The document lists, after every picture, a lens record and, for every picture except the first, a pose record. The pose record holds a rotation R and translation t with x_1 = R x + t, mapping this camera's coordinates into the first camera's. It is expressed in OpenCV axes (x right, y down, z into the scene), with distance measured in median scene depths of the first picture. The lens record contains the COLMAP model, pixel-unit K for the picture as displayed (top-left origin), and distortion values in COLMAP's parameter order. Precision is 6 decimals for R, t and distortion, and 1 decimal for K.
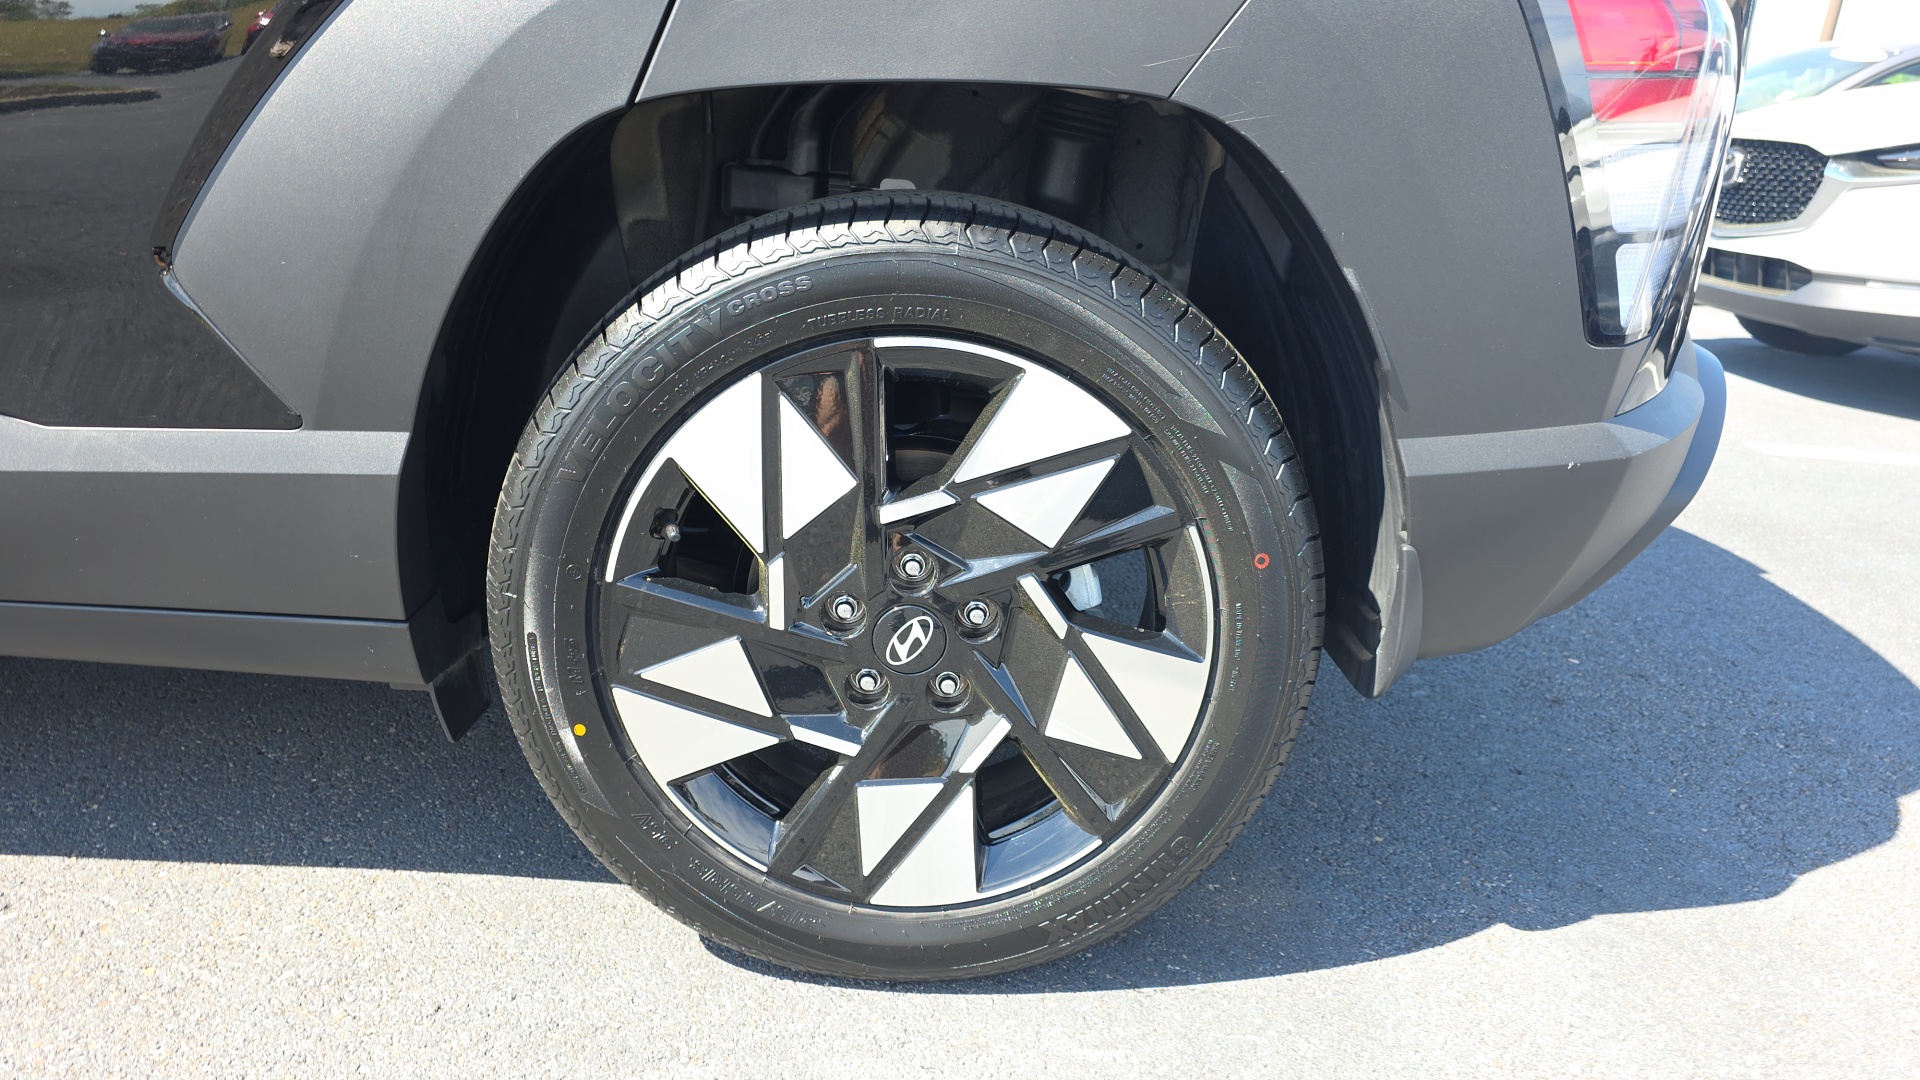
lens RADIAL K [[1298.0, 0, 939.1], [0, 1298.0, 550.8], [0, 0, 1]] dist [0.030905, -0.033908]
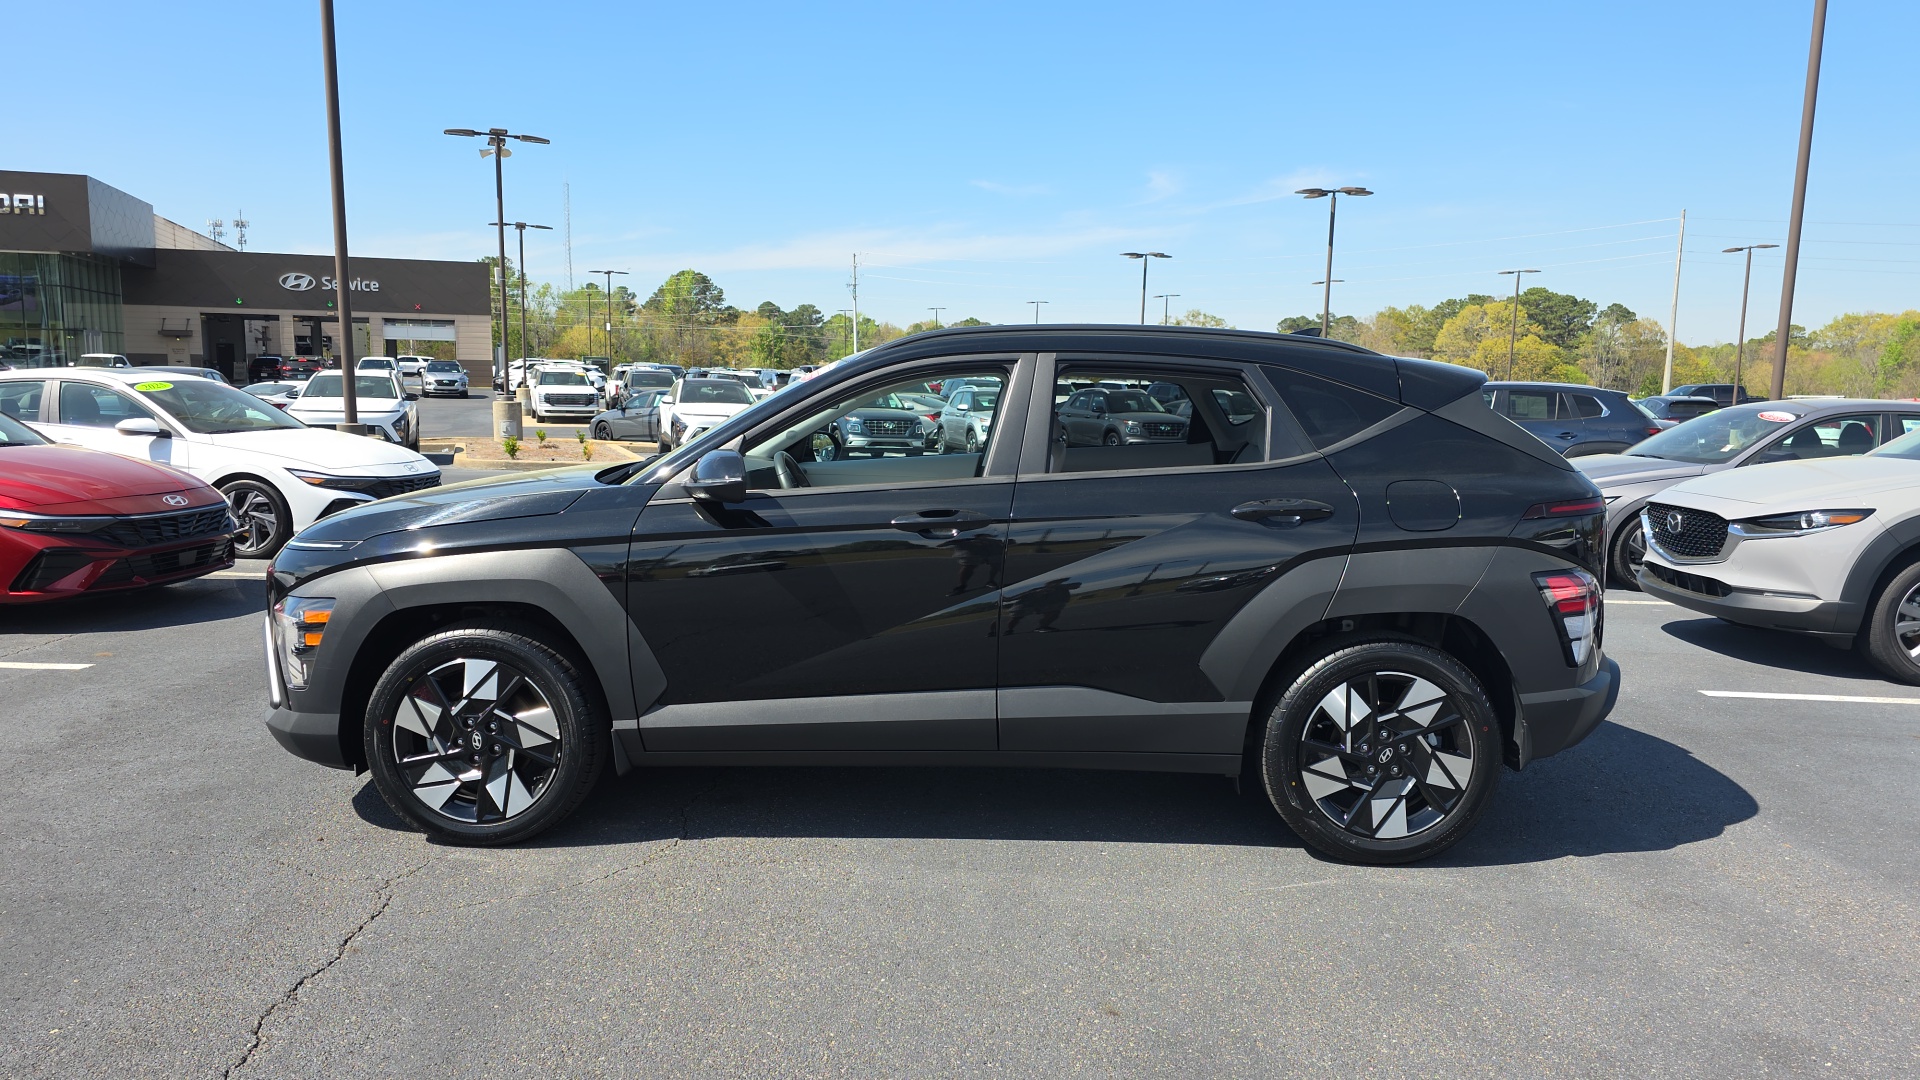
lens RADIAL K [[1298.0, 0, 939.1], [0, 1298.0, 550.8], [0, 0, 1]] dist [0.030905, -0.033908]
pose [[0.998599, -0.039409, -0.035324, -1.094507], [0.031200, 0.977515, -0.208547, 0.226999], [0.042748, 0.207152, 0.977374, -2.646894]]
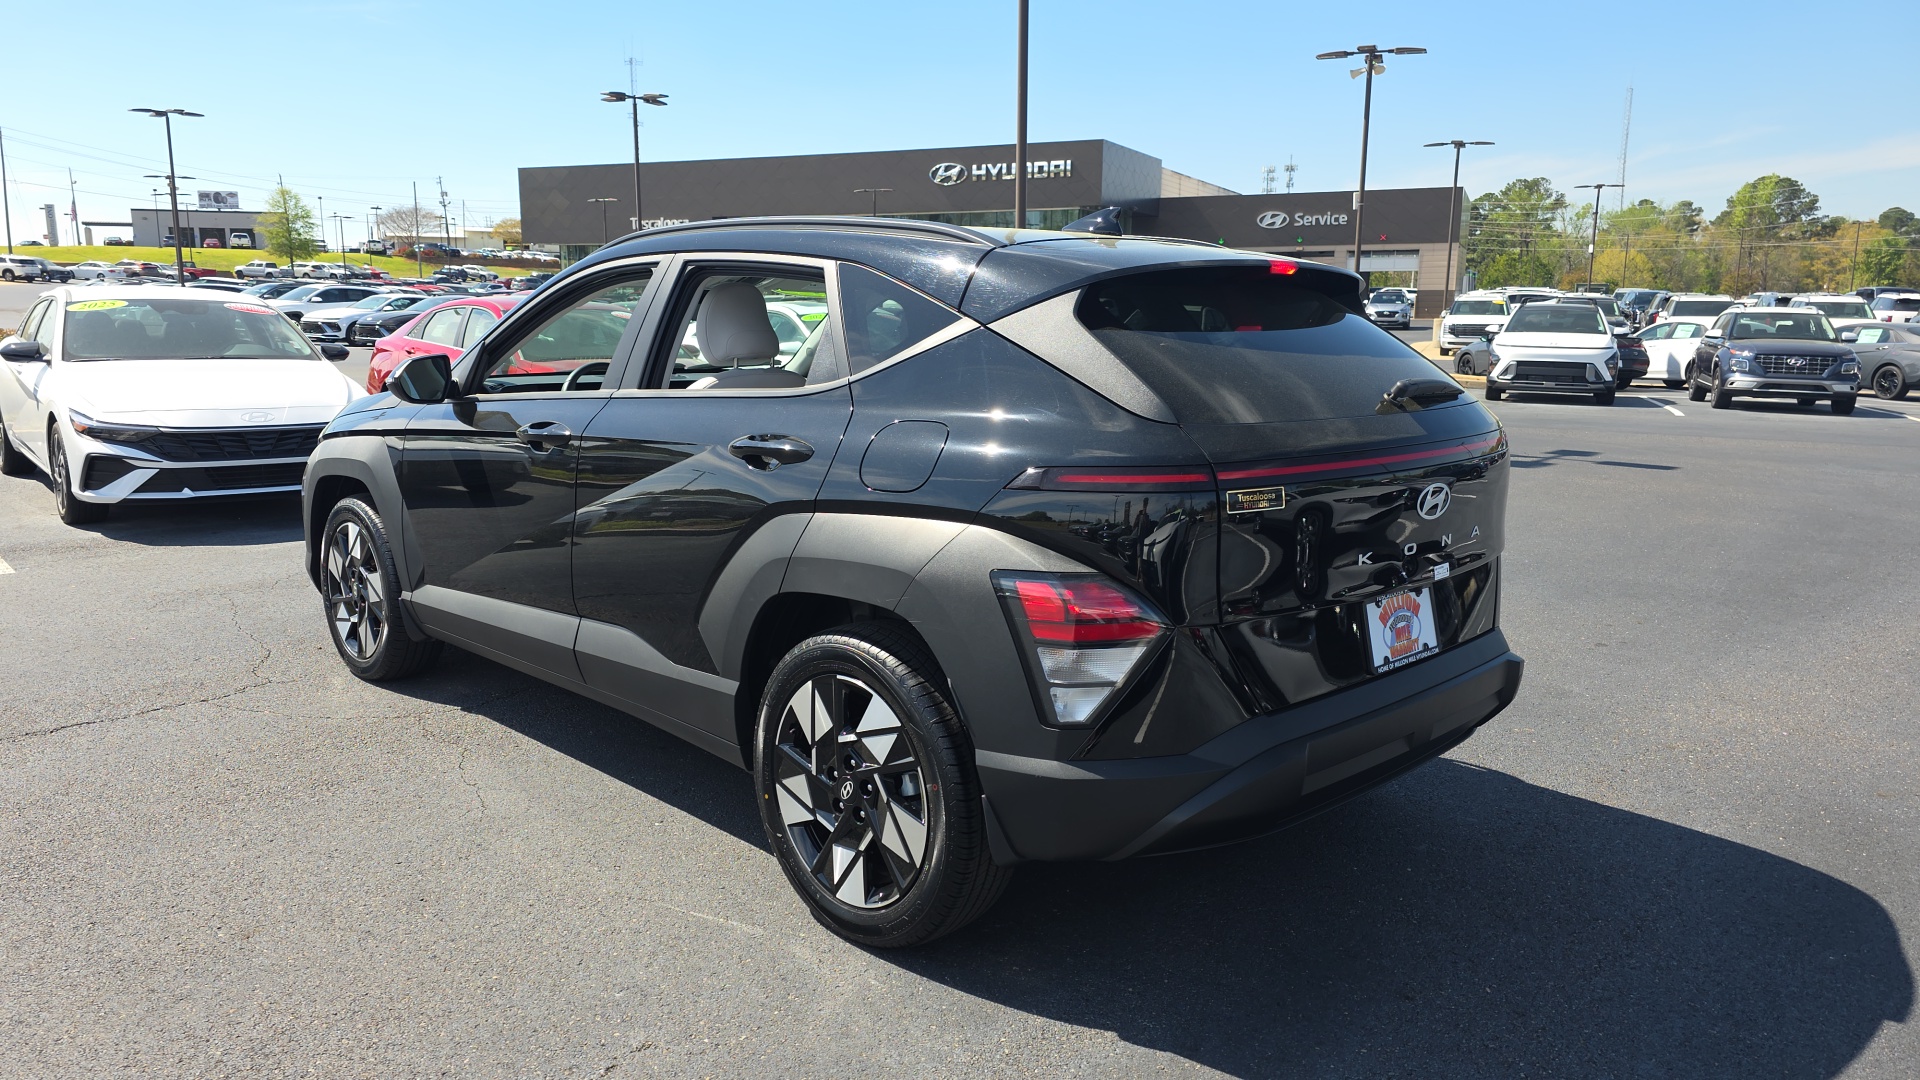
lens RADIAL K [[1292.4, 0, 916.8], [0, 1292.4, 532.9], [0, 0, 1]] dist [0.058817, -0.049807]
pose [[0.674025, 0.074585, -0.734934, 1.940673], [-0.213376, 0.972139, -0.097035, -0.210087], [0.707221, 0.222221, 0.671160, -0.757949]]
